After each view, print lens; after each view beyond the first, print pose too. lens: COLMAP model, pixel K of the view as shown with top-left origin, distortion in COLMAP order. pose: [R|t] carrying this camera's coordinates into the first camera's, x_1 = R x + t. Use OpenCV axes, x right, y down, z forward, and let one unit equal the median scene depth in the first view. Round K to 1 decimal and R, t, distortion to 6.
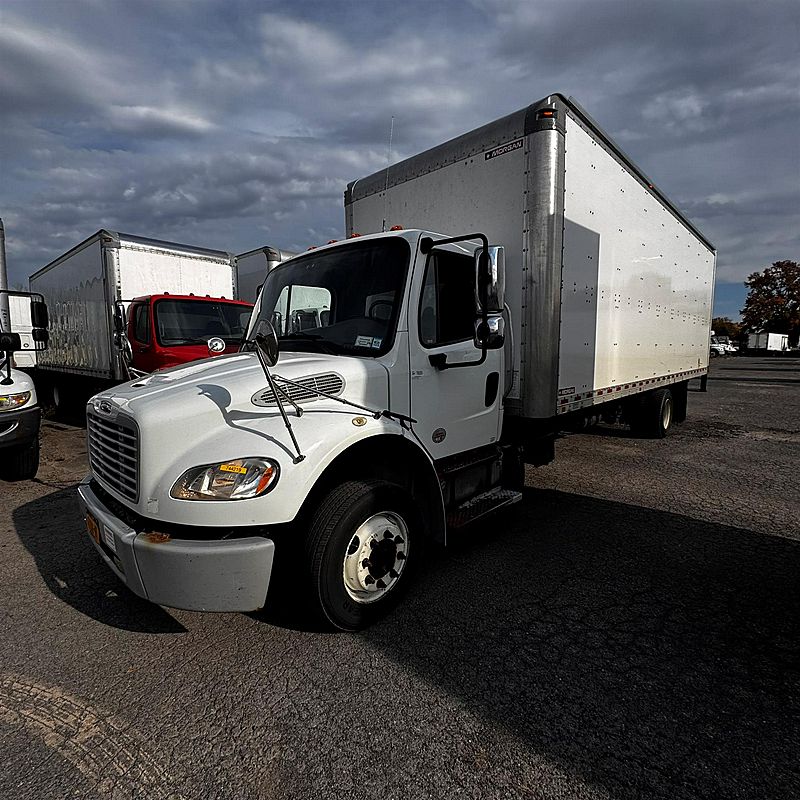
lens RADIAL K [[430.1, 0, 392.4], [0, 430.1, 399.6], [0, 0, 1]] dist [0.006183, 0.001471]
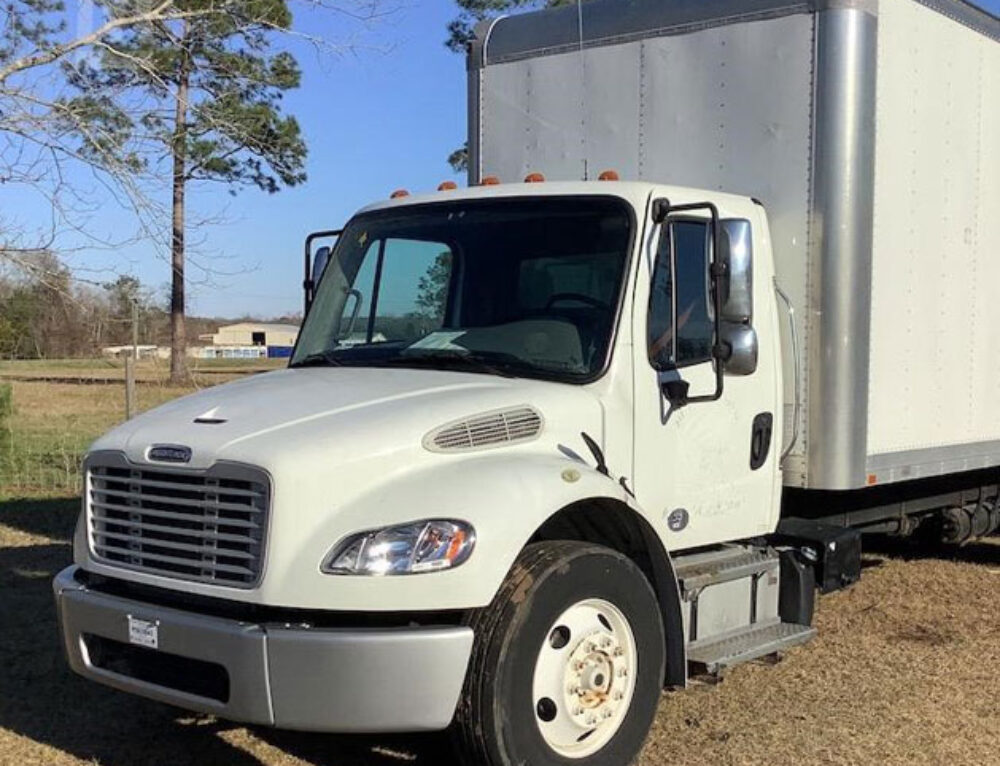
lens RADIAL K [[1345.9, 0, 658.2], [0, 1345.9, 427.4], [0, 0, 1]] dist [0.081619, 0.000000]
pose [[0.990452, 0.019608, 0.136456, -0.206123], [-0.011601, 0.998177, -0.059232, 0.087235], [-0.137369, 0.057083, 0.988874, -1.039121]]
